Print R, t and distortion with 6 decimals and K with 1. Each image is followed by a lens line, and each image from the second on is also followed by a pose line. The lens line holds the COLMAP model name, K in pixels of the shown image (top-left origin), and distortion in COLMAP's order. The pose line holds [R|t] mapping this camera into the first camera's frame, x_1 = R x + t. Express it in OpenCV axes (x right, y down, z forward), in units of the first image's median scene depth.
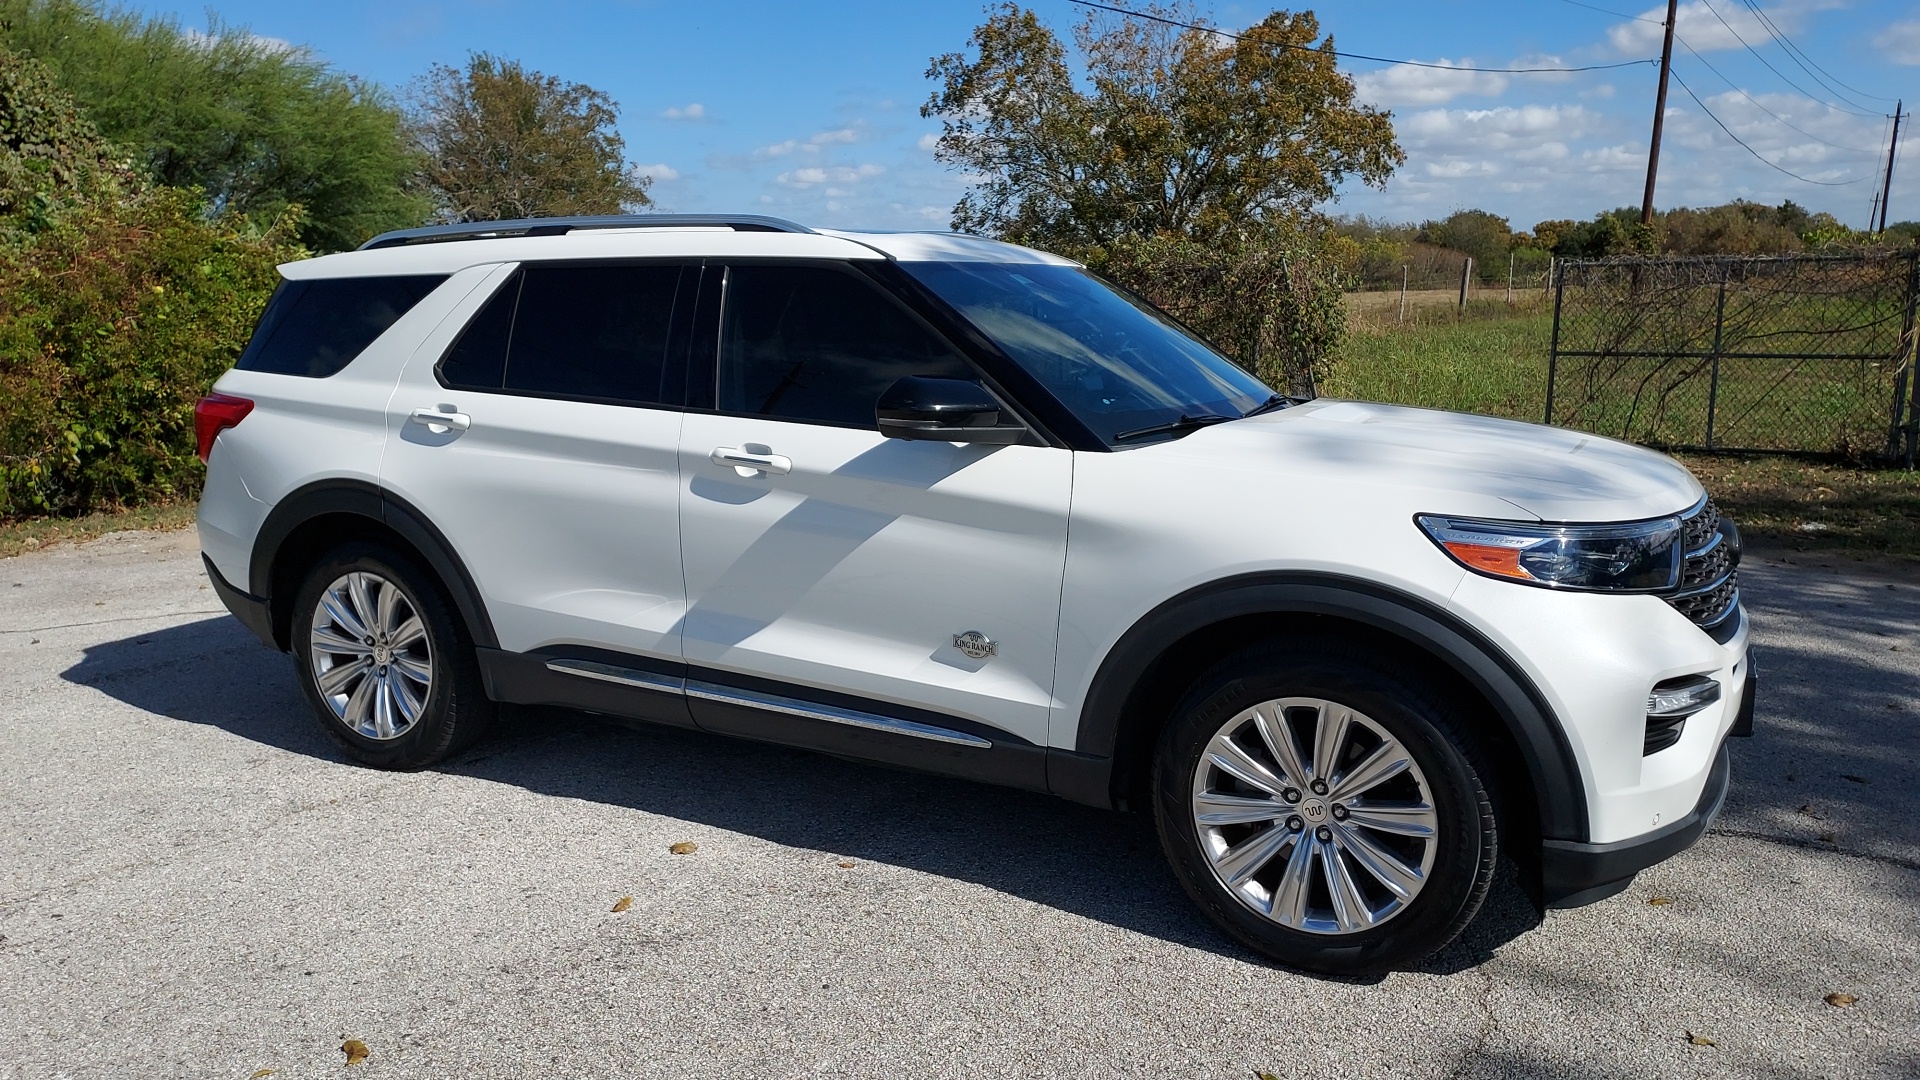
lens RADIAL K [[1388.7, 0, 960.0], [0, 1388.7, 540.0], [0, 0, 1]] dist [0.041360, -0.002114]
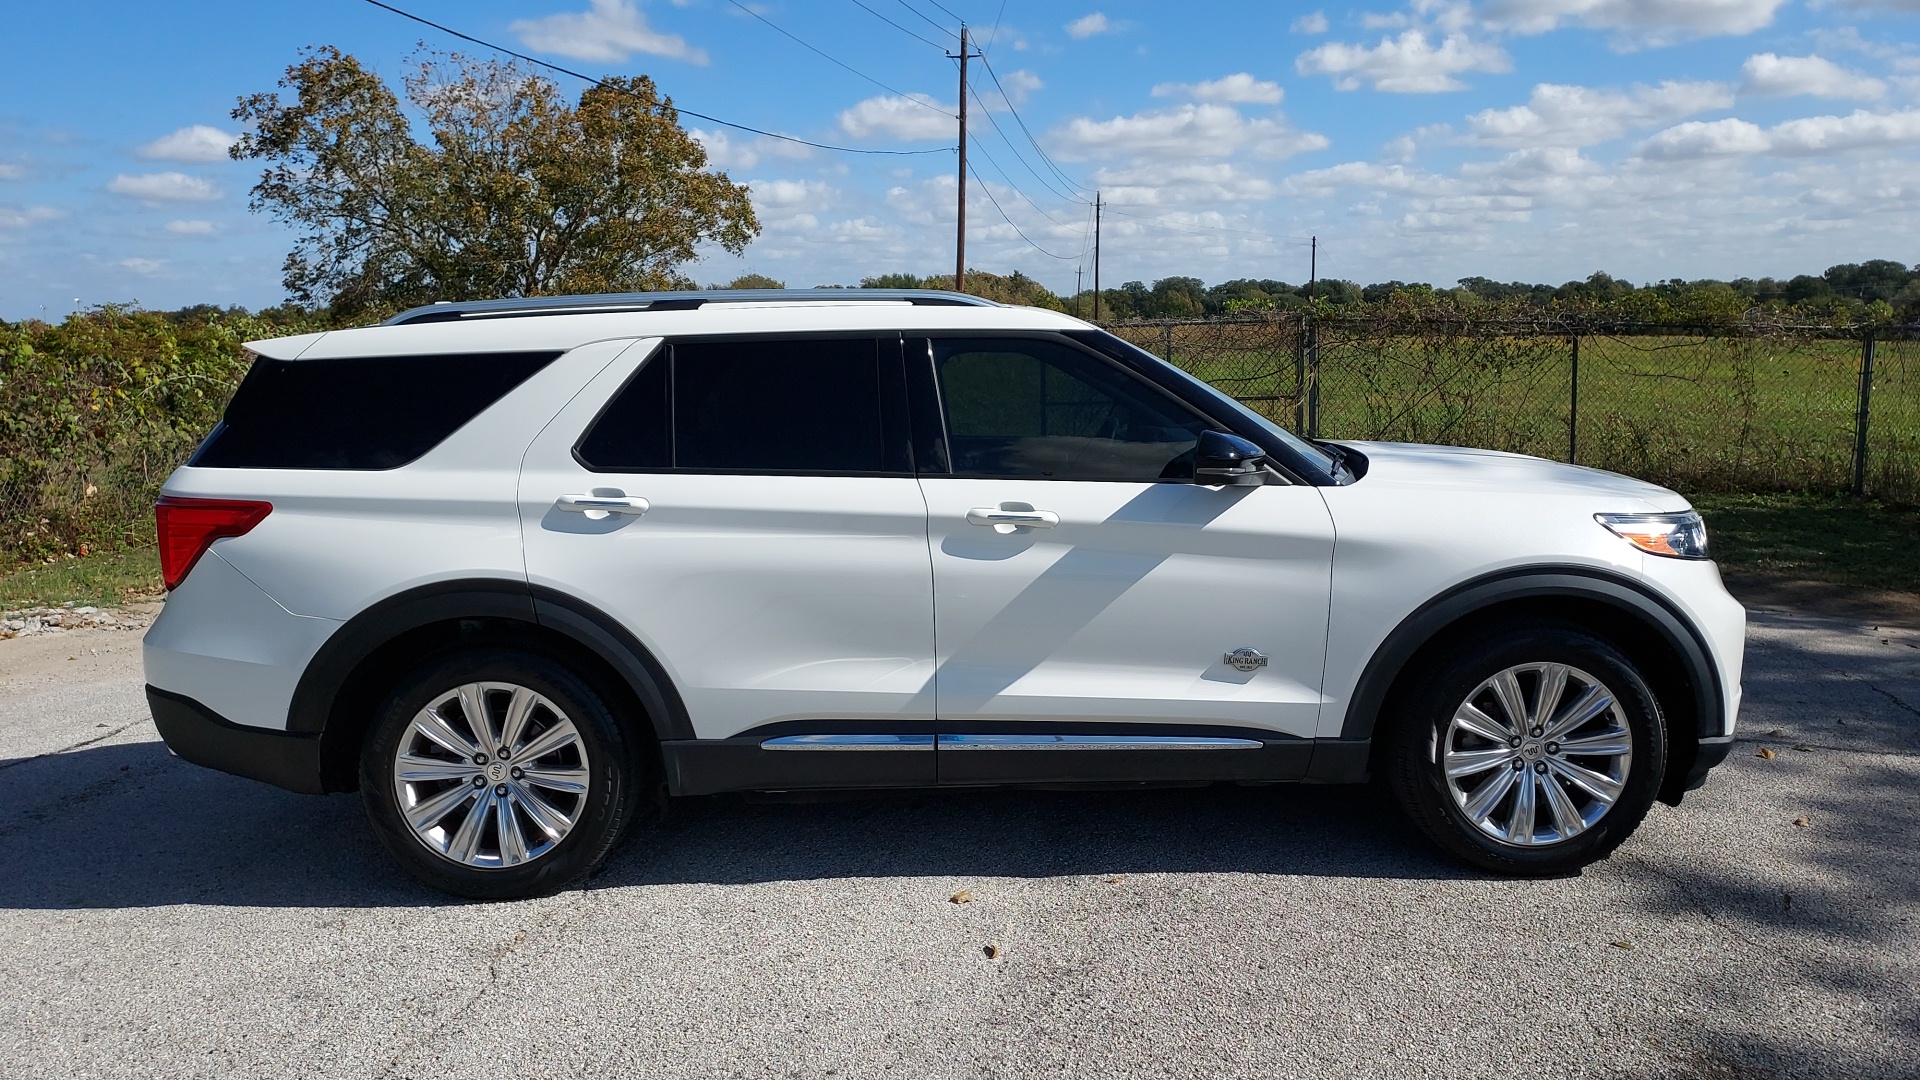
lens RADIAL K [[1395.8, 0, 960.0], [0, 1395.8, 540.0], [0, 0, 1]] dist [0.054084, -0.004990]
pose [[0.881796, -0.080693, 0.464676, -0.608037], [0.100391, 0.994790, -0.017758, -0.022355], [-0.460822, 0.062309, 0.885303, 0.059565]]
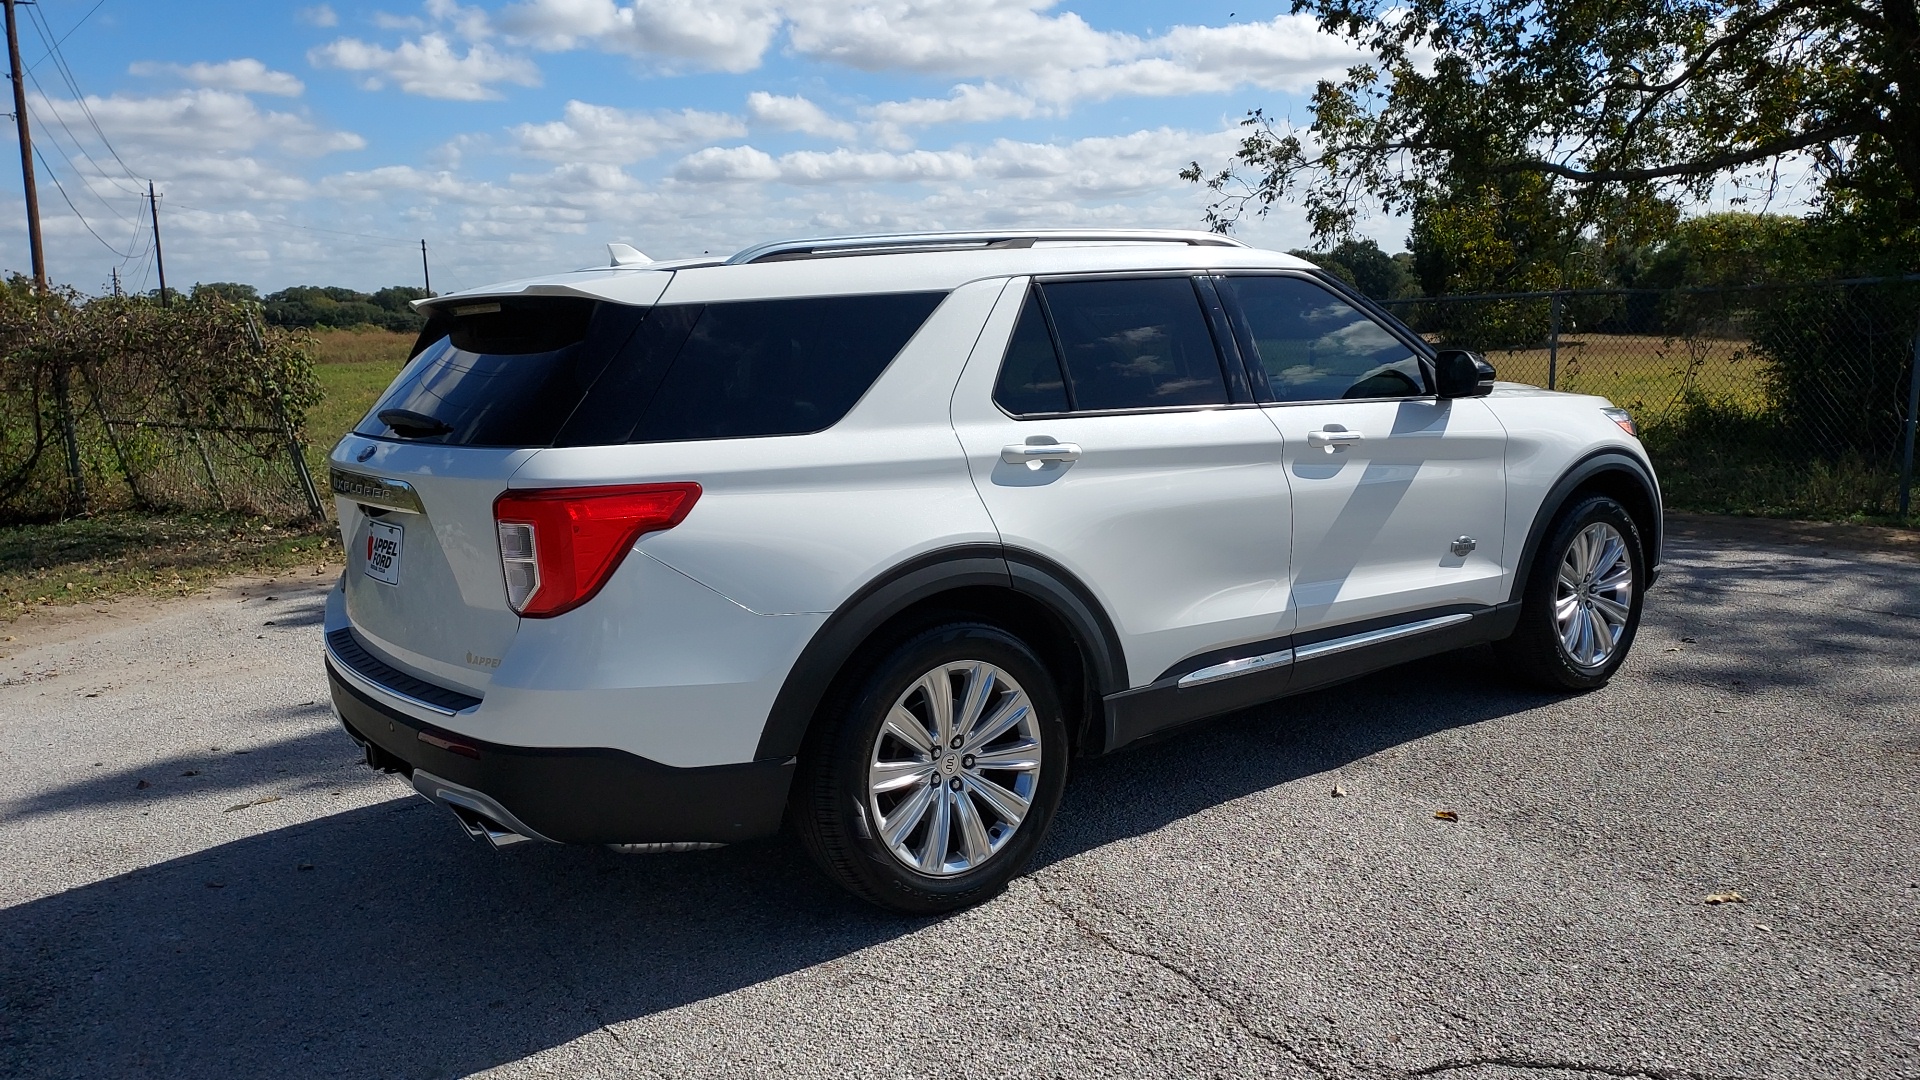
lens RADIAL K [[1418.1, 0, 960.0], [0, 1418.1, 540.0], [0, 0, 1]] dist [0.039764, 0.000359]
pose [[0.433632, -0.153254, 0.887962, -1.208218], [0.201357, 0.976993, 0.070288, -0.107720], [-0.878304, 0.148318, 0.454514, 0.659986]]
